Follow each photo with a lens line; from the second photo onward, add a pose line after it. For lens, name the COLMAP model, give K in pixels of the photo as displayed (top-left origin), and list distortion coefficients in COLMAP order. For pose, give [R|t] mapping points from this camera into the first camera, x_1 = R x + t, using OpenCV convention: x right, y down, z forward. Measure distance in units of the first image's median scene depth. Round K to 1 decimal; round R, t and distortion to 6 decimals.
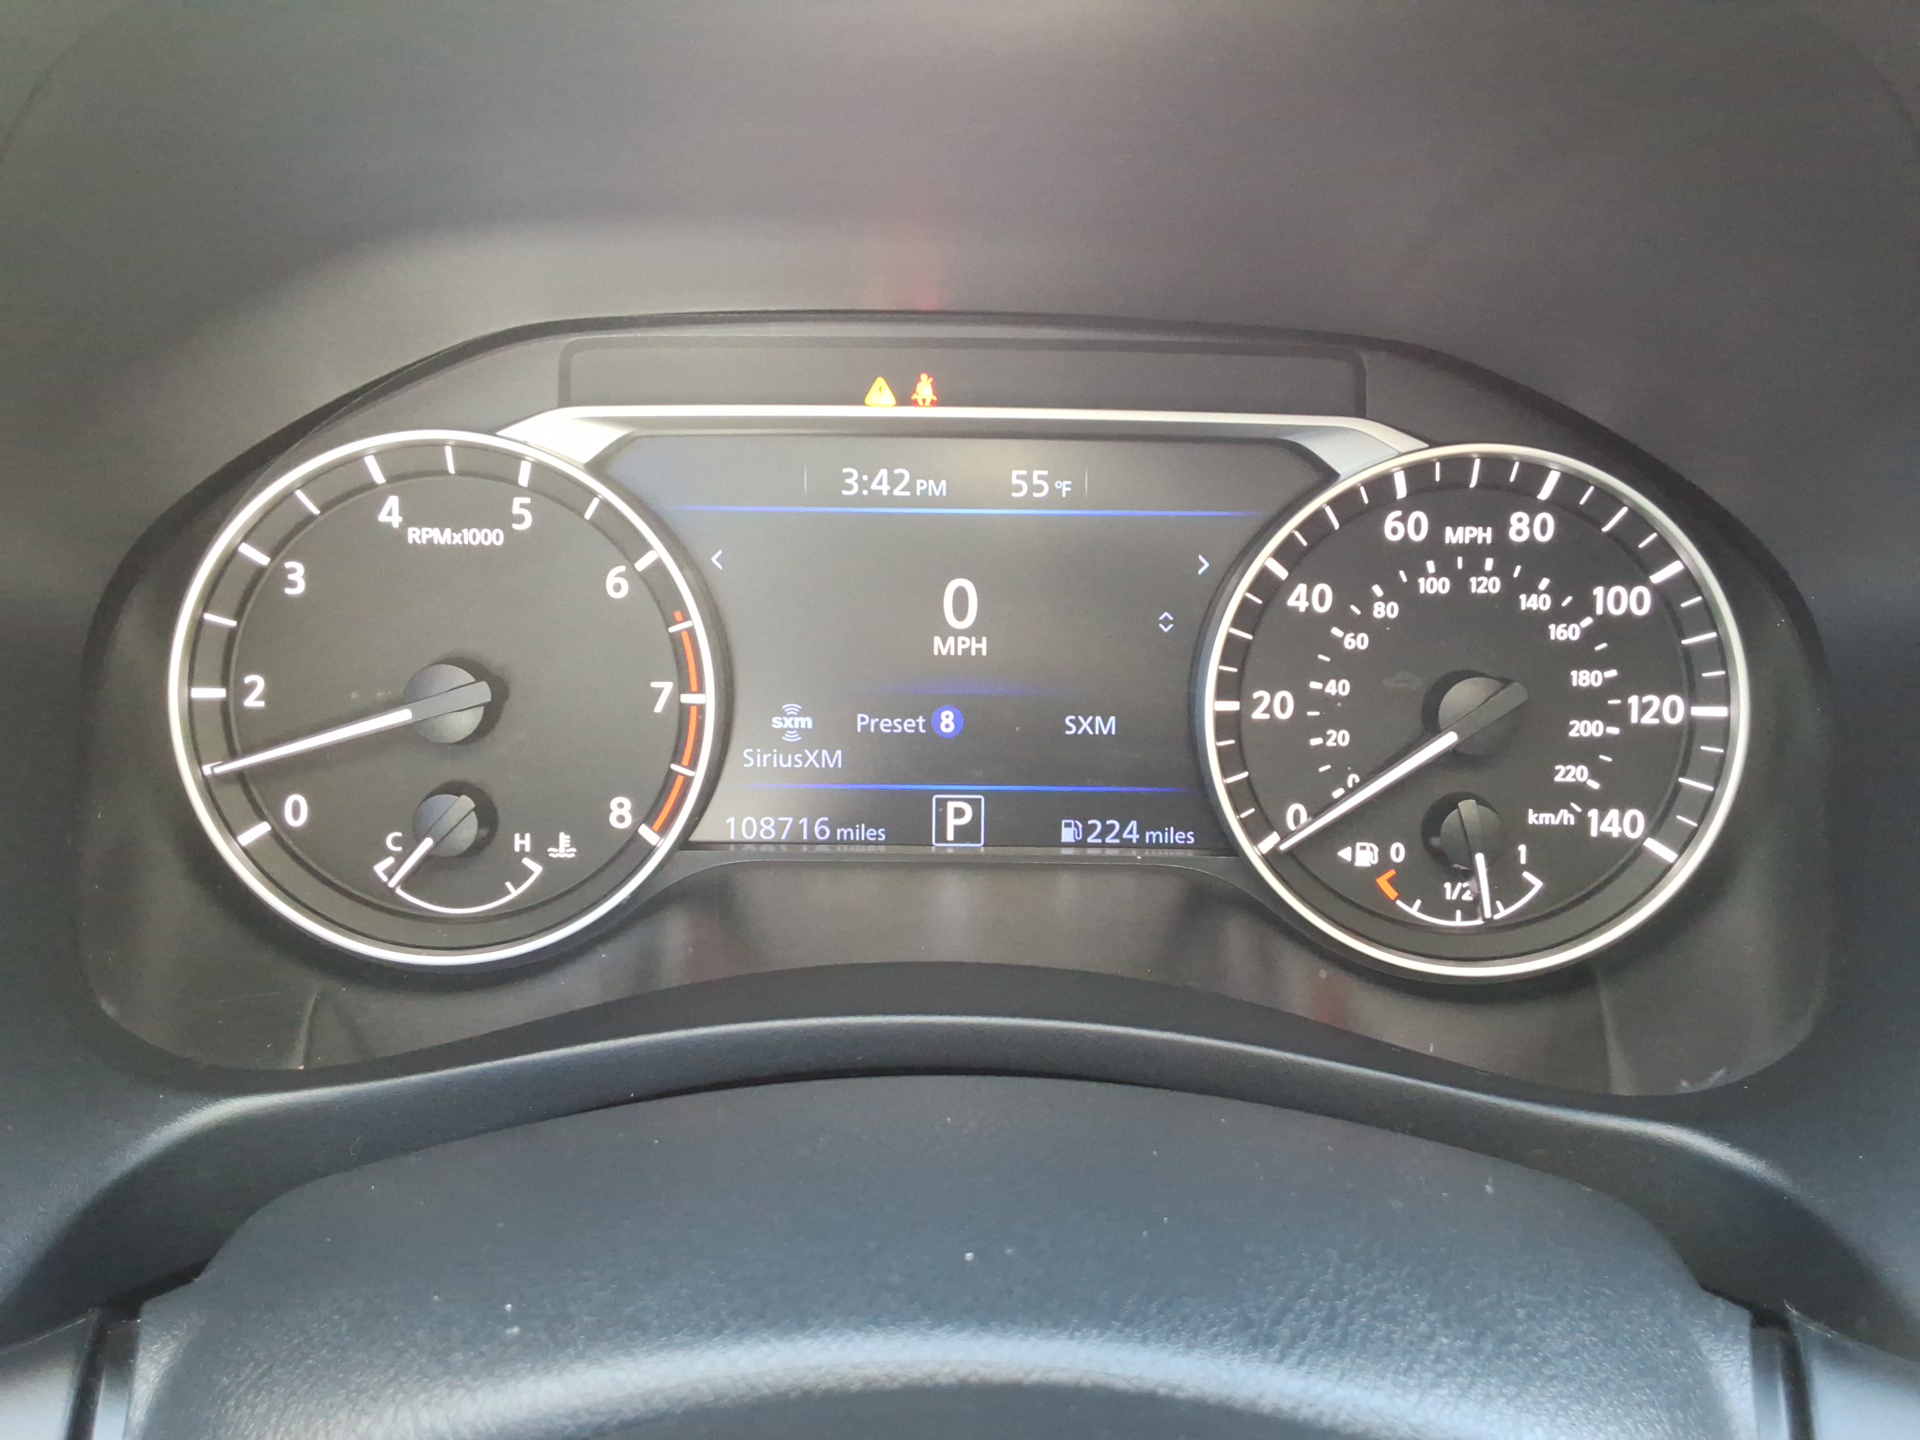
lens RADIAL K [[1546.3, 0, 967.4], [0, 1546.3, 699.3], [0, 0, 1]] dist [0.074014, -0.108235]
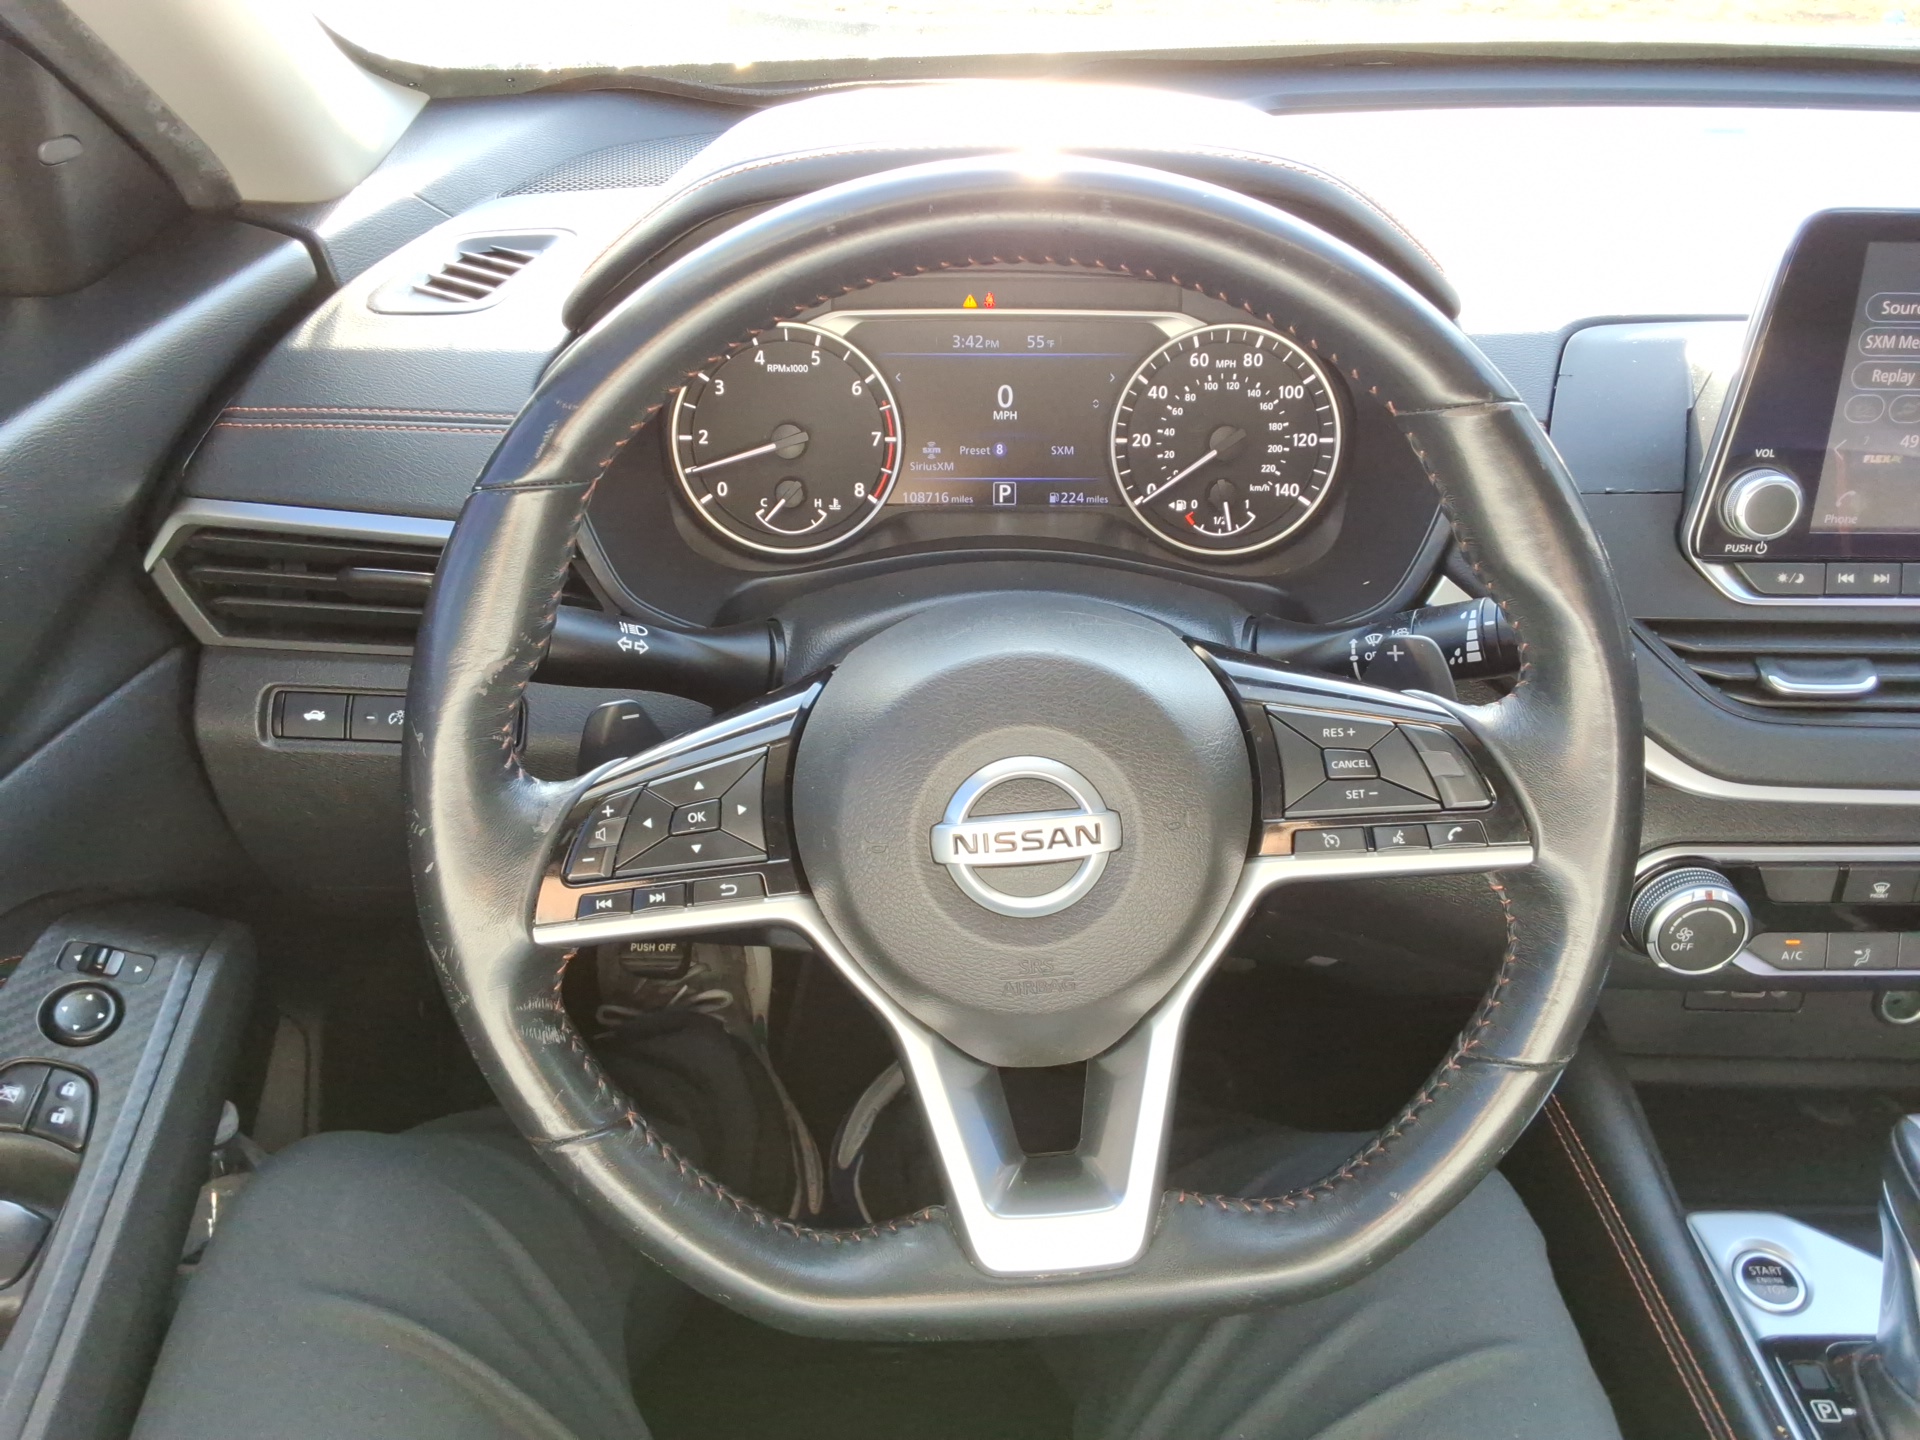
lens RADIAL K [[1546.3, 0, 968.2], [0, 1546.3, 721.3], [0, 0, 1]] dist [0.074014, -0.108235]
pose [[0.999959, -0.007164, -0.005592, -0.050703], [0.007922, 0.988631, 0.150156, 0.068799], [0.004453, -0.150194, 0.988646, -1.348587]]
